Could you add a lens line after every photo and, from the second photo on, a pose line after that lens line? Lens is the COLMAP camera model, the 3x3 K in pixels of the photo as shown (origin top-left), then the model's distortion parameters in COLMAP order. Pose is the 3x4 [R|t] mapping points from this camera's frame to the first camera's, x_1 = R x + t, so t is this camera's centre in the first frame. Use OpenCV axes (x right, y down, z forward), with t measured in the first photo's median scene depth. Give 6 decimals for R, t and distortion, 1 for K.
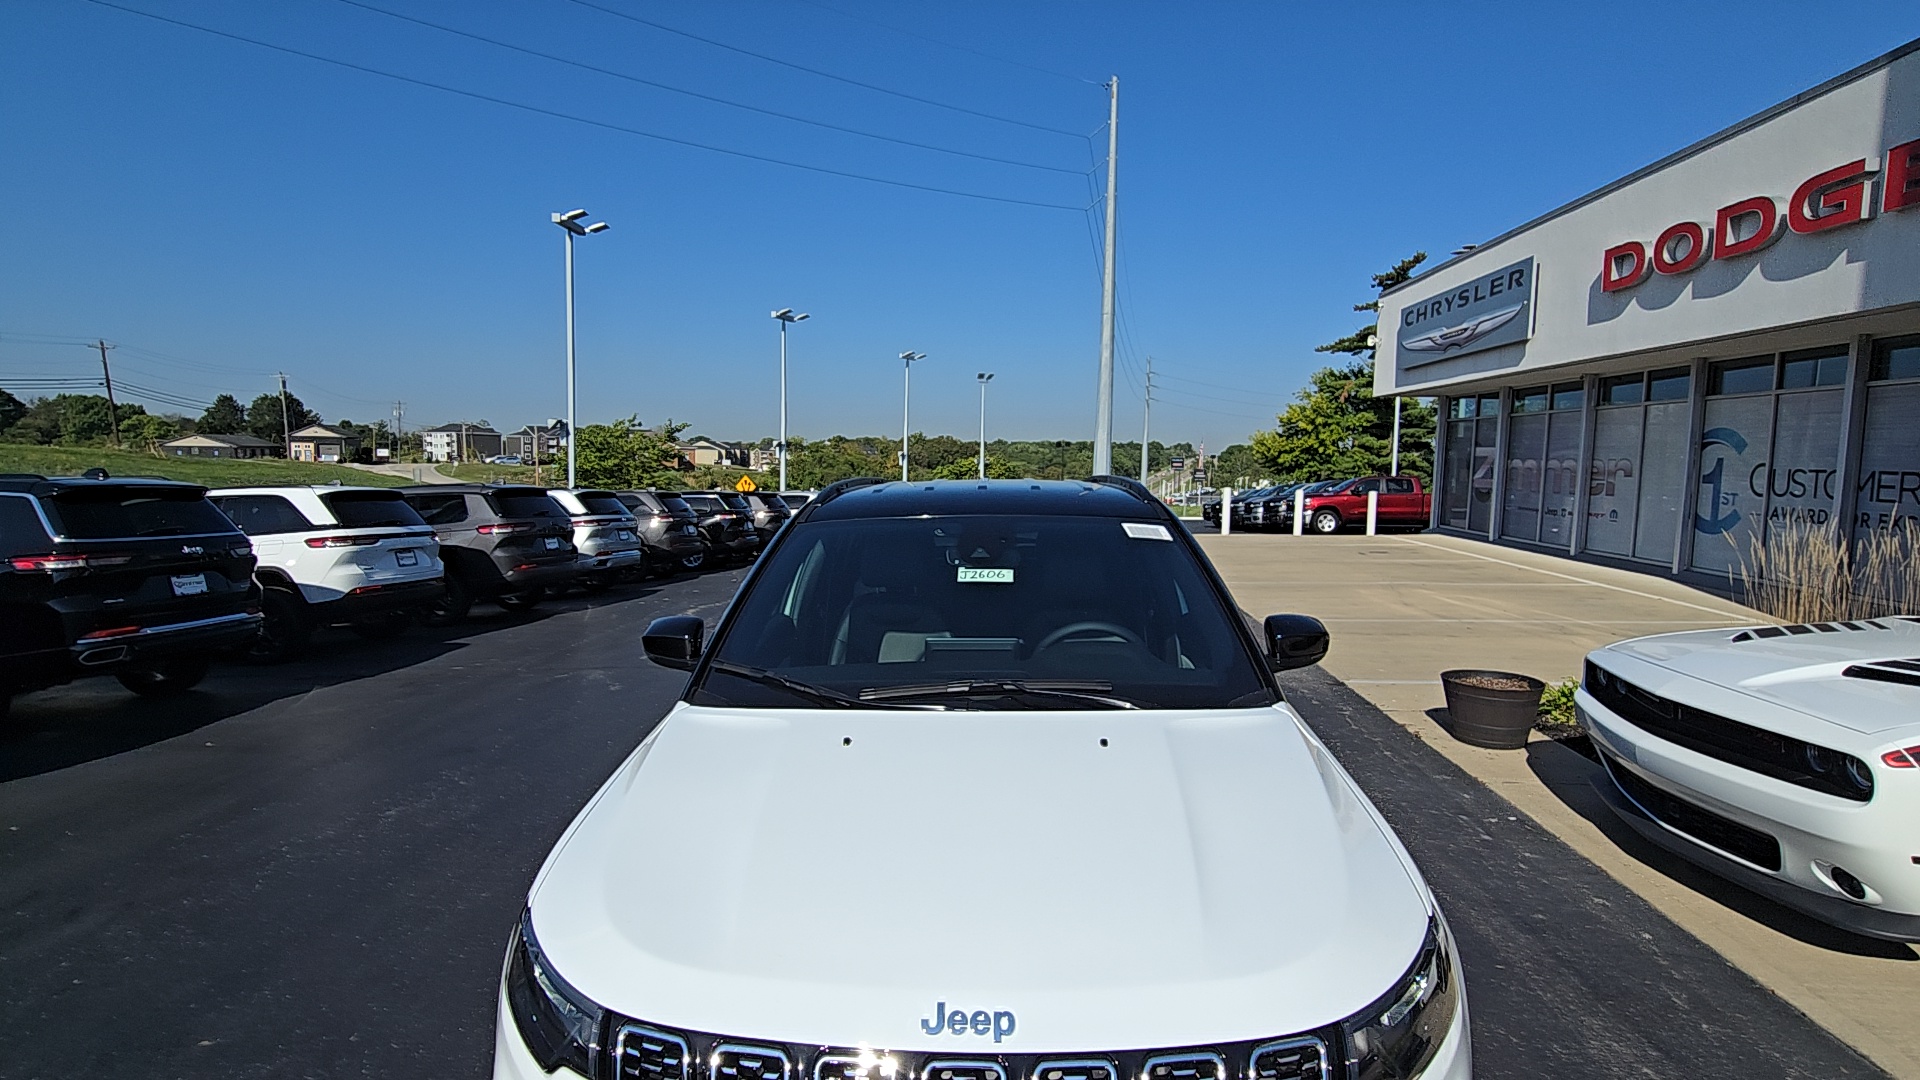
lens RADIAL K [[970.6, 0, 951.3], [0, 970.6, 545.0], [0, 0, 1]] dist [-0.001427, 0.000160]
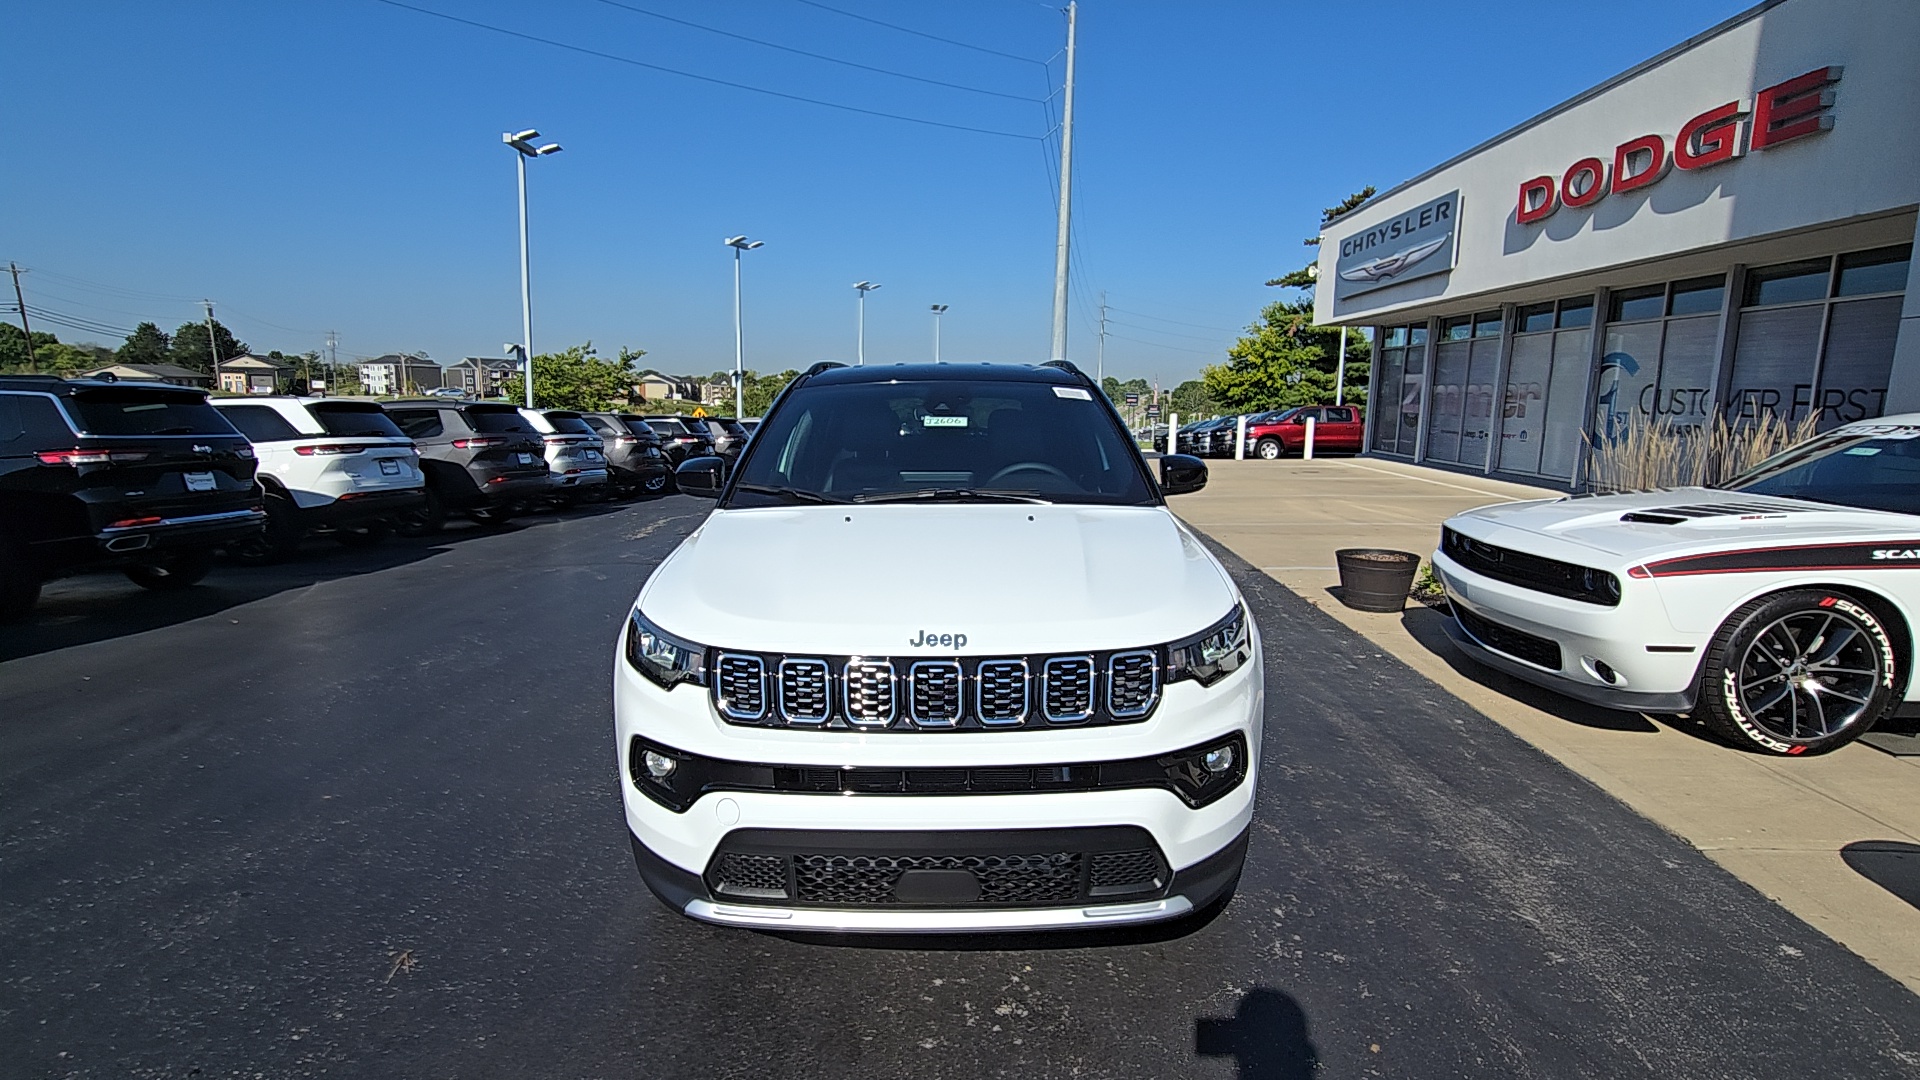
lens RADIAL K [[970.6, 0, 951.0], [0, 970.6, 544.3], [0, 0, 1]] dist [-0.001427, 0.000160]
pose [[0.998946, -0.003158, 0.045794, -0.002930], [0.000195, 0.997913, 0.064572, 0.018597], [-0.045902, -0.064495, 0.996862, -0.050553]]
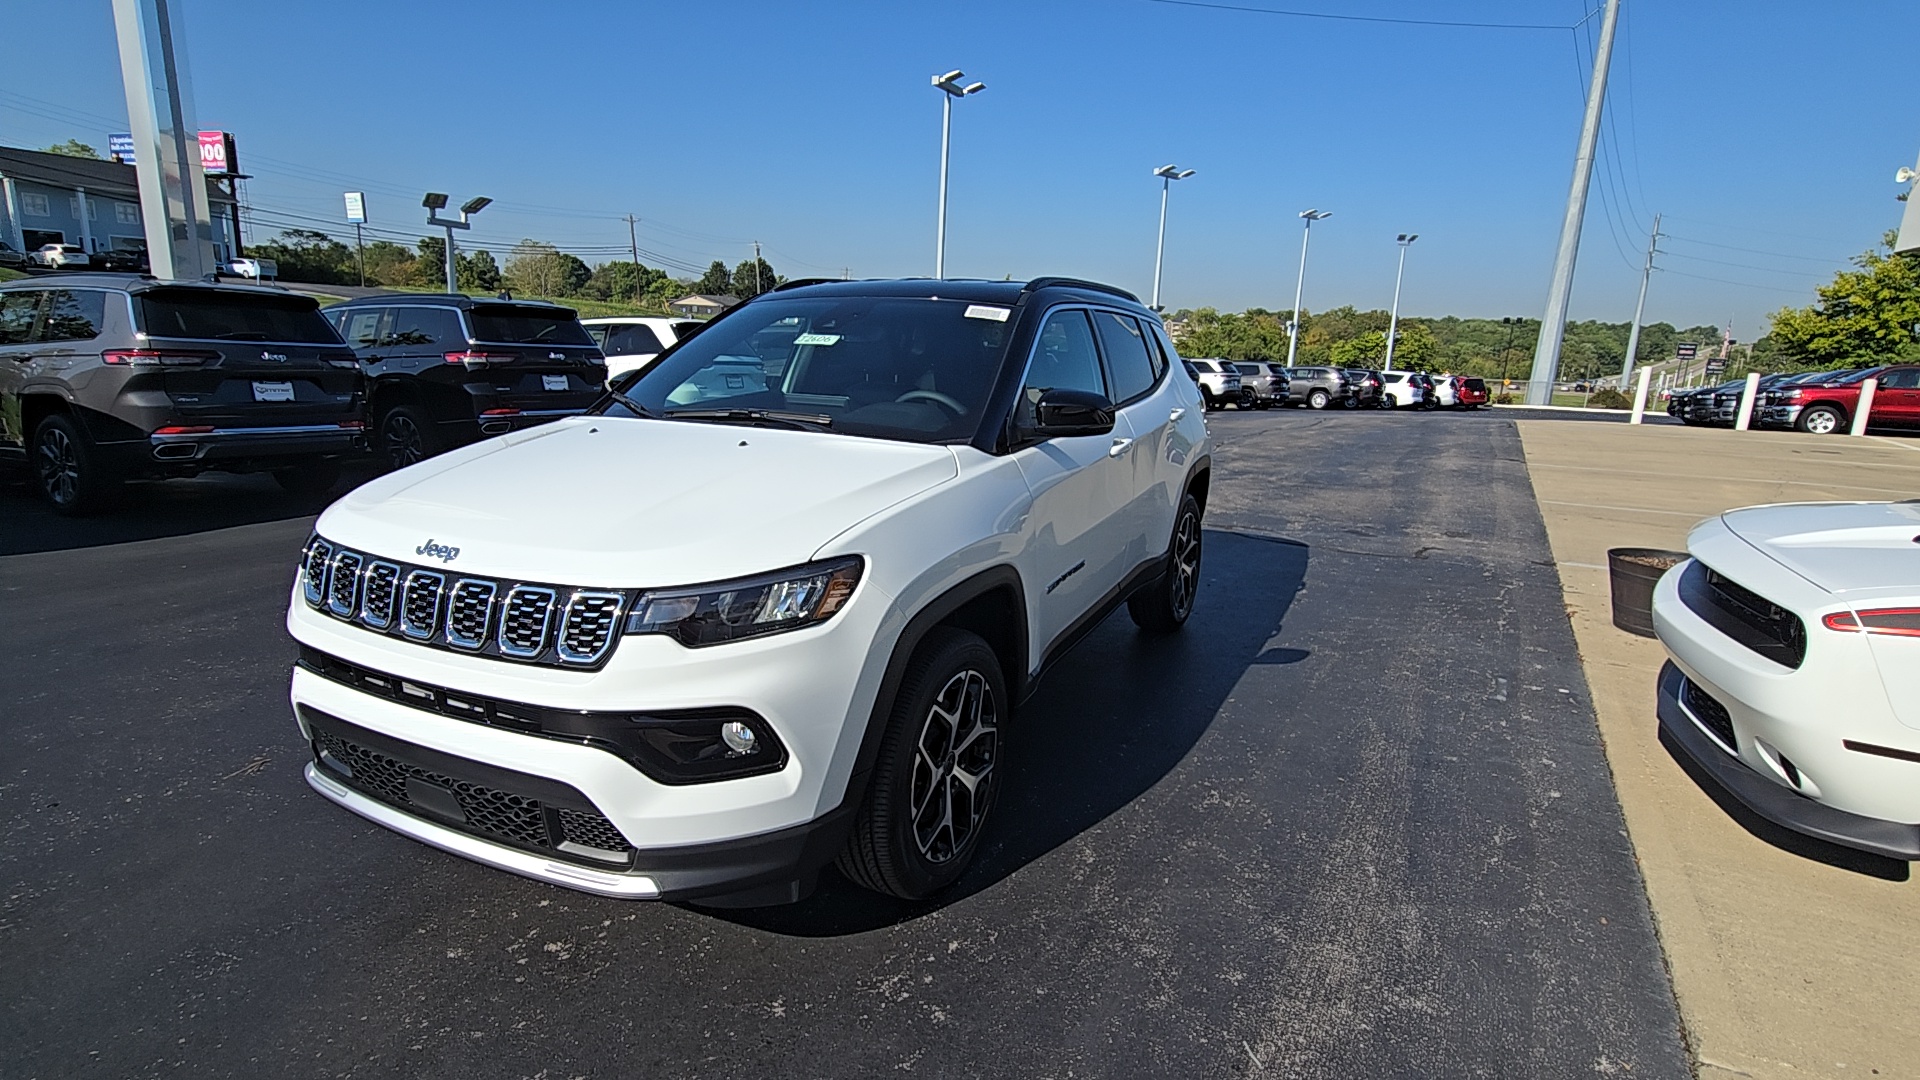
lens RADIAL K [[970.6, 0, 947.1], [0, 970.6, 543.1], [0, 0, 1]] dist [-0.001427, 0.000160]
pose [[0.913098, 0.114597, -0.391305, 0.113728], [-0.064110, 0.988105, 0.139778, 0.017014], [0.402669, -0.102544, 0.909584, -0.007808]]
